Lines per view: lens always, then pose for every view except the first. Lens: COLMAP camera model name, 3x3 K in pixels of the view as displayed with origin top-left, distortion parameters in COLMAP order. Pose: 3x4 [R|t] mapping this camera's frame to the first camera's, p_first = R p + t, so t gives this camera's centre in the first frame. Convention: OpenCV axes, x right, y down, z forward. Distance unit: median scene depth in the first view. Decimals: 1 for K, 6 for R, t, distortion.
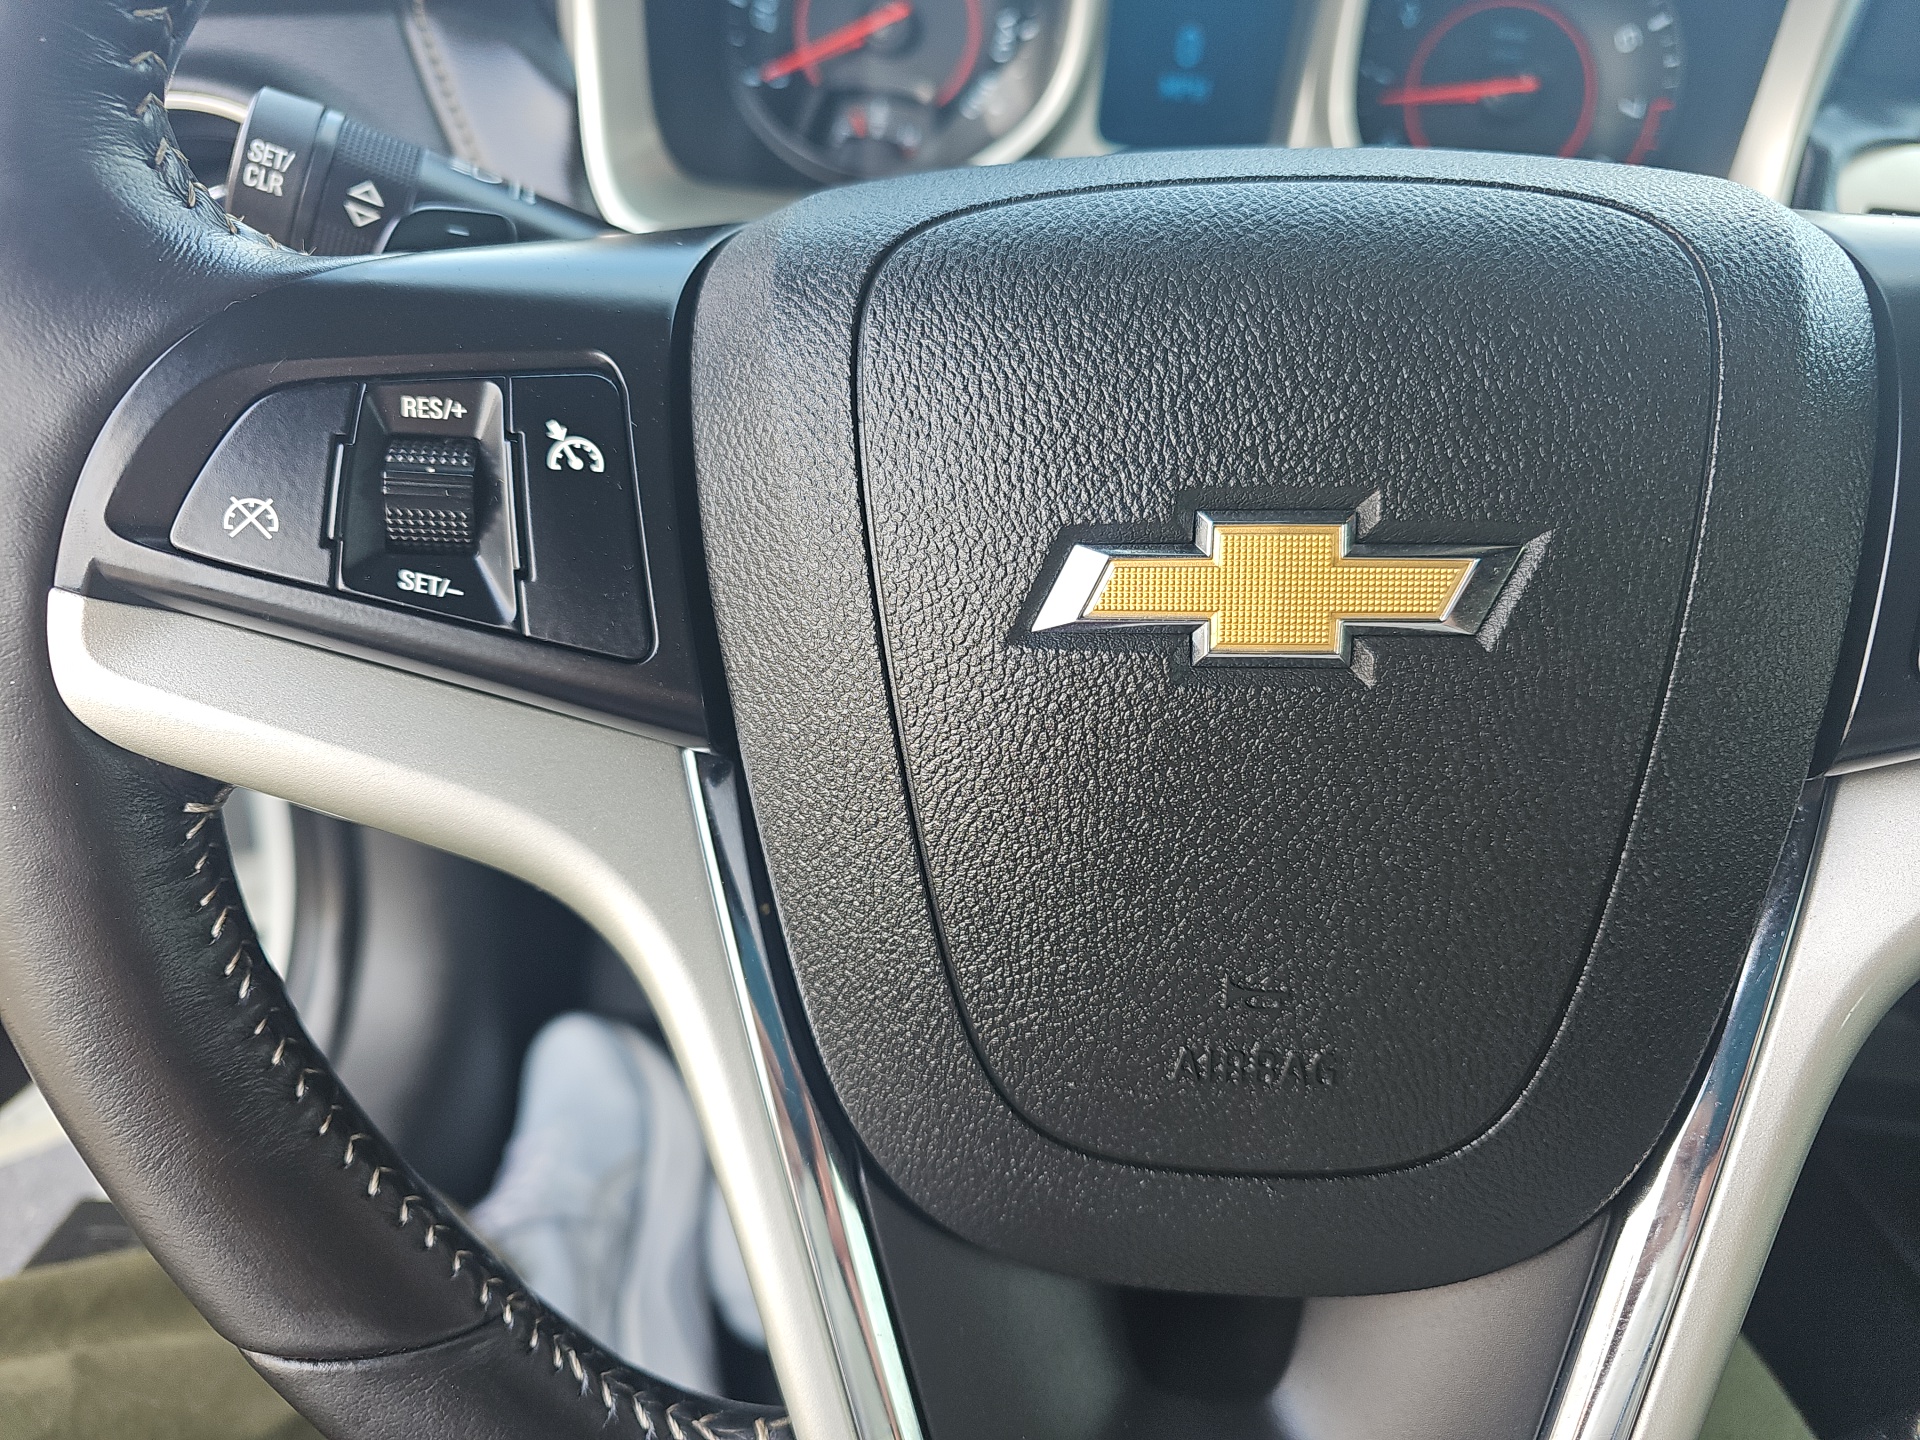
lens RADIAL K [[1391.9, 0, 959.7], [0, 1391.9, 763.0], [0, 0, 1]] dist [0.003315, -0.010348]
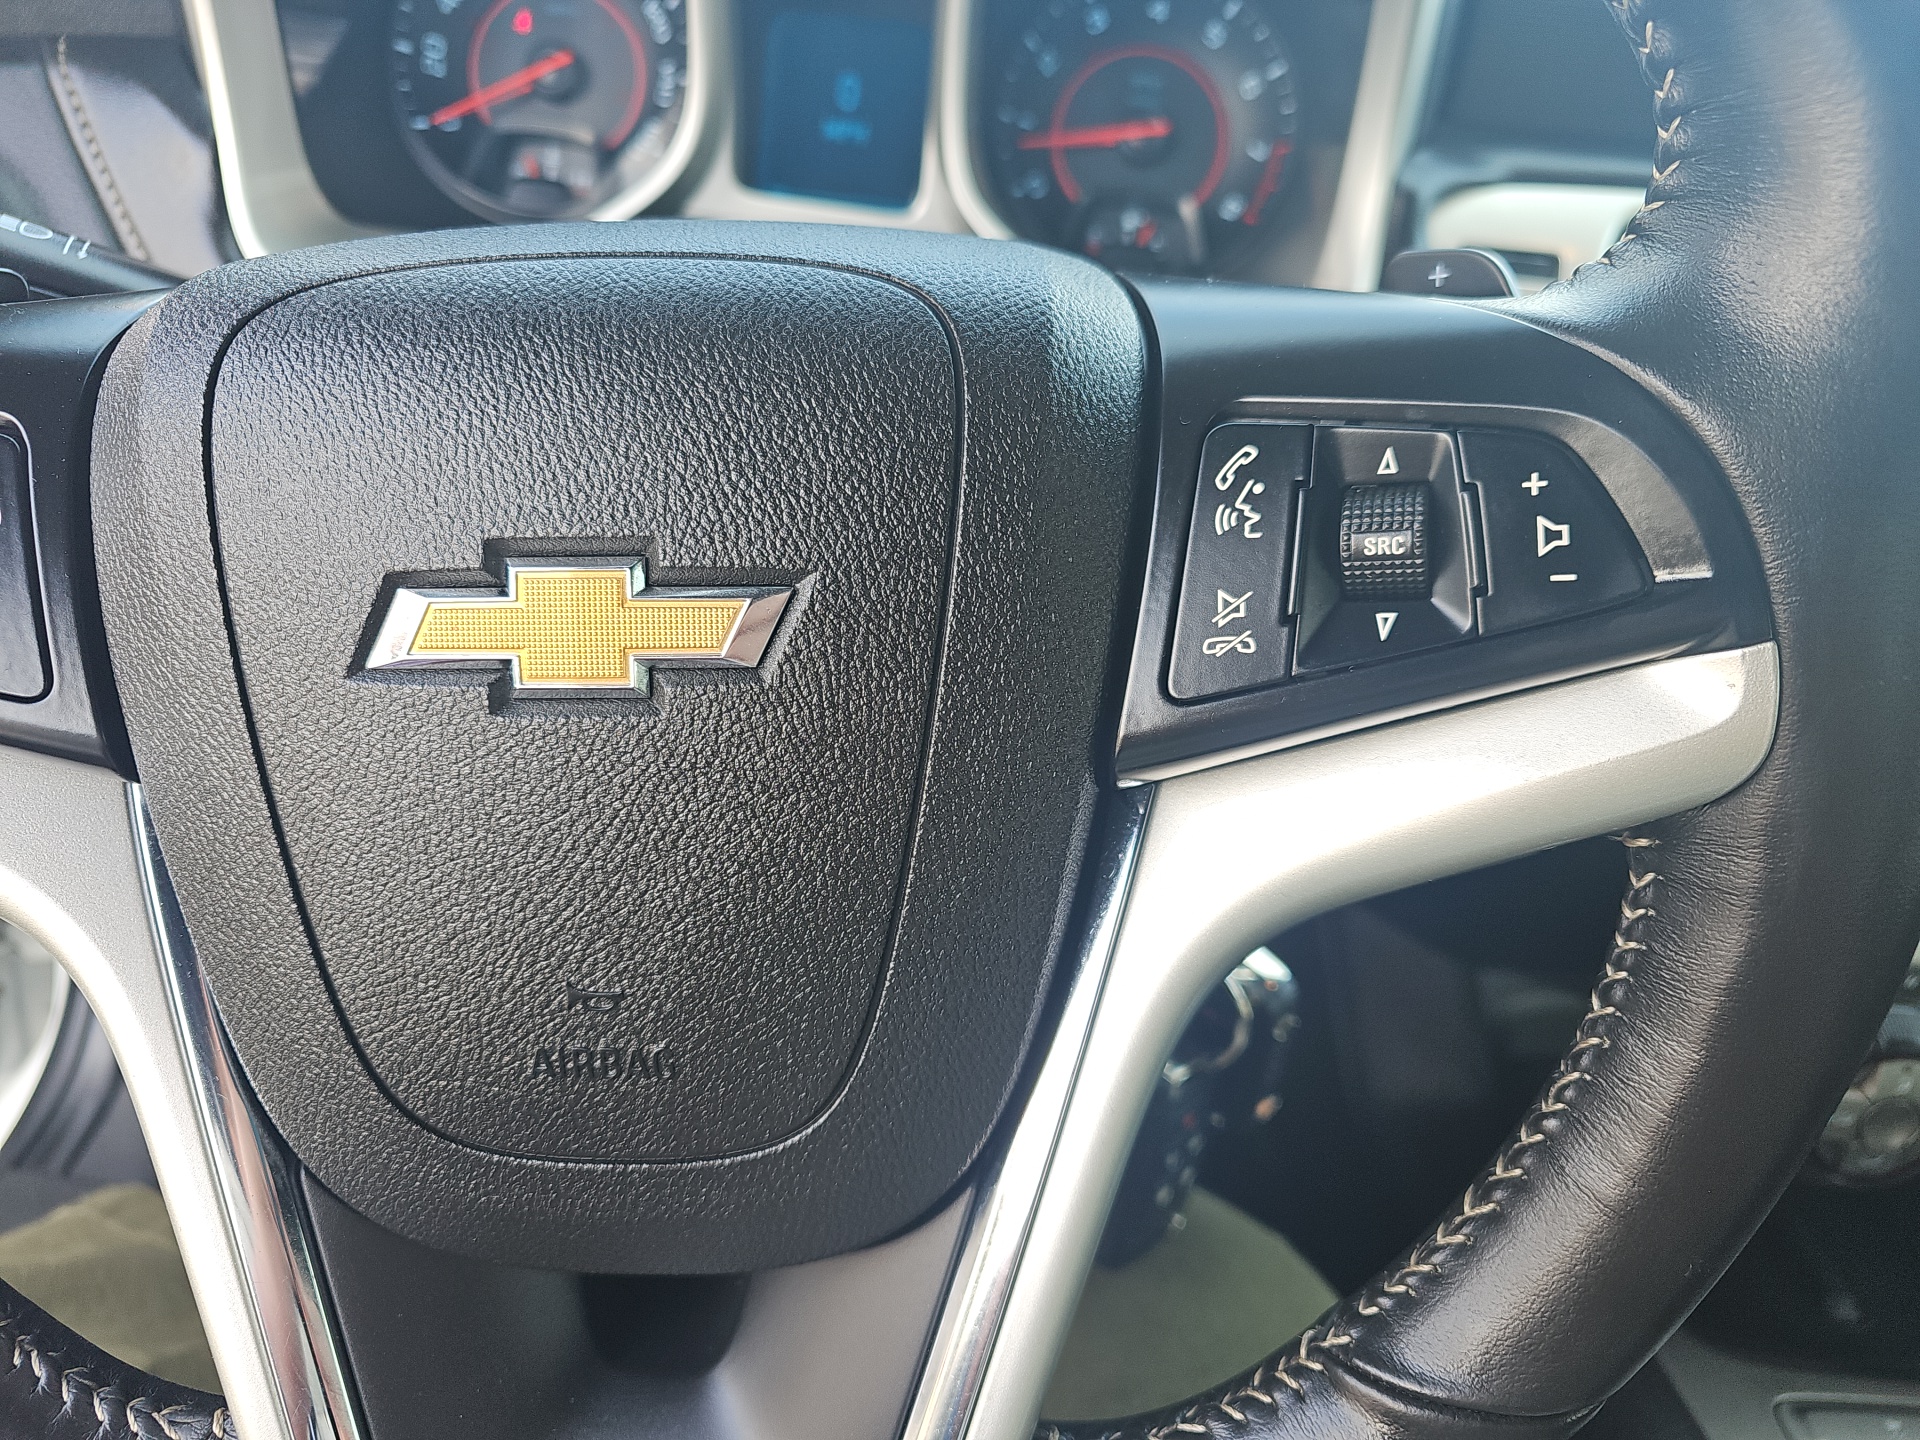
lens RADIAL K [[1390.6, 0, 961.9], [0, 1390.6, 754.0], [0, 0, 1]] dist [0.011708, -0.011912]
pose [[0.999007, -0.017431, 0.040996, 0.452124], [0.017892, 0.999781, -0.010894, -0.007195], [-0.040797, 0.011617, 0.999100, -0.106150]]
